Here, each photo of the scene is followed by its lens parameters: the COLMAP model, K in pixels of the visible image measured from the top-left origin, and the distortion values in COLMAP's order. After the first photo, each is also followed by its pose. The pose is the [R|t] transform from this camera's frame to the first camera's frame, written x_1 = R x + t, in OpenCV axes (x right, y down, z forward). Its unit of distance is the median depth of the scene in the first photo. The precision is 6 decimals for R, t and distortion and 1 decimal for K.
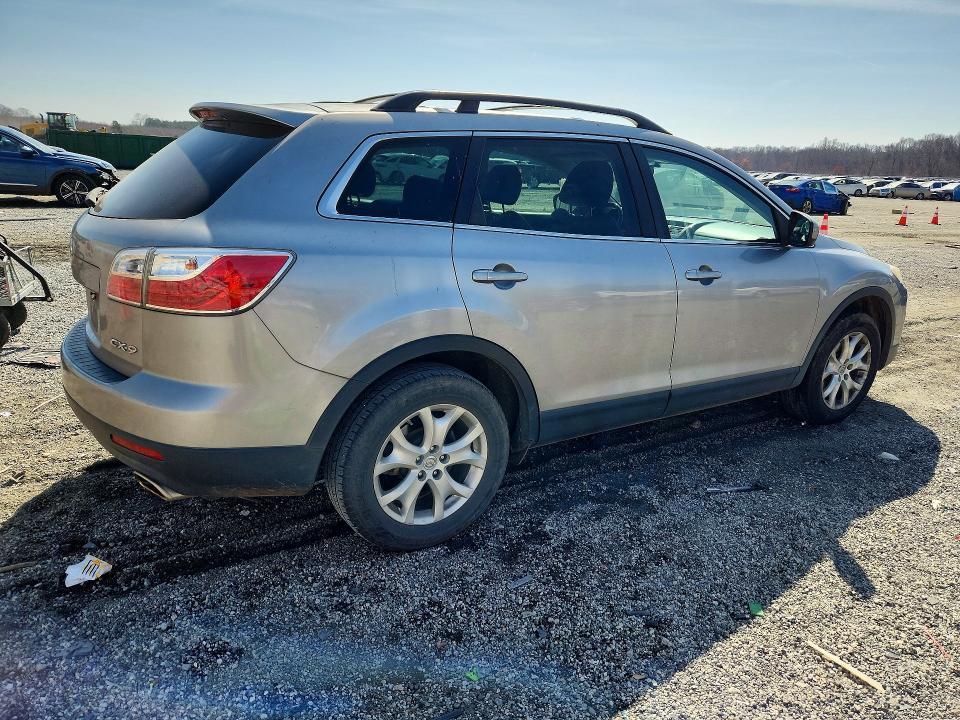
lens RADIAL K [[743.9, 0, 480.0], [0, 743.9, 360.0], [0, 0, 1]] dist [0.003610, 0.000972]
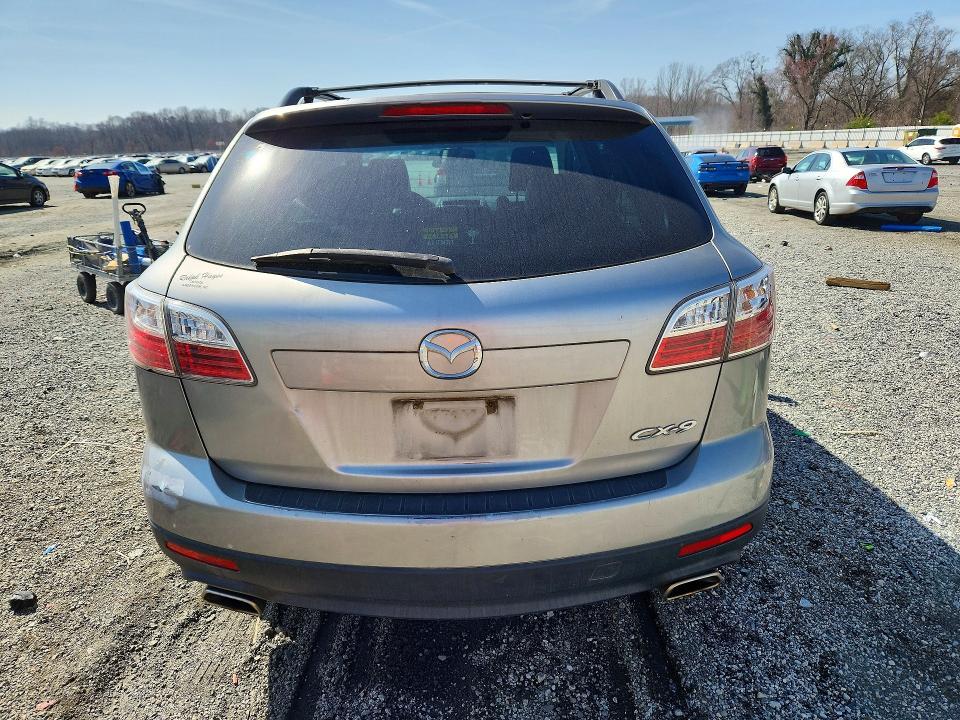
lens RADIAL K [[743.9, 0, 480.0], [0, 743.9, 360.0], [0, 0, 1]] dist [0.003610, 0.000972]
pose [[0.449149, -0.293293, 0.843946, -0.199238], [0.269486, 0.945065, 0.185014, -0.044972], [-0.851847, 0.144333, 0.503513, 0.135298]]
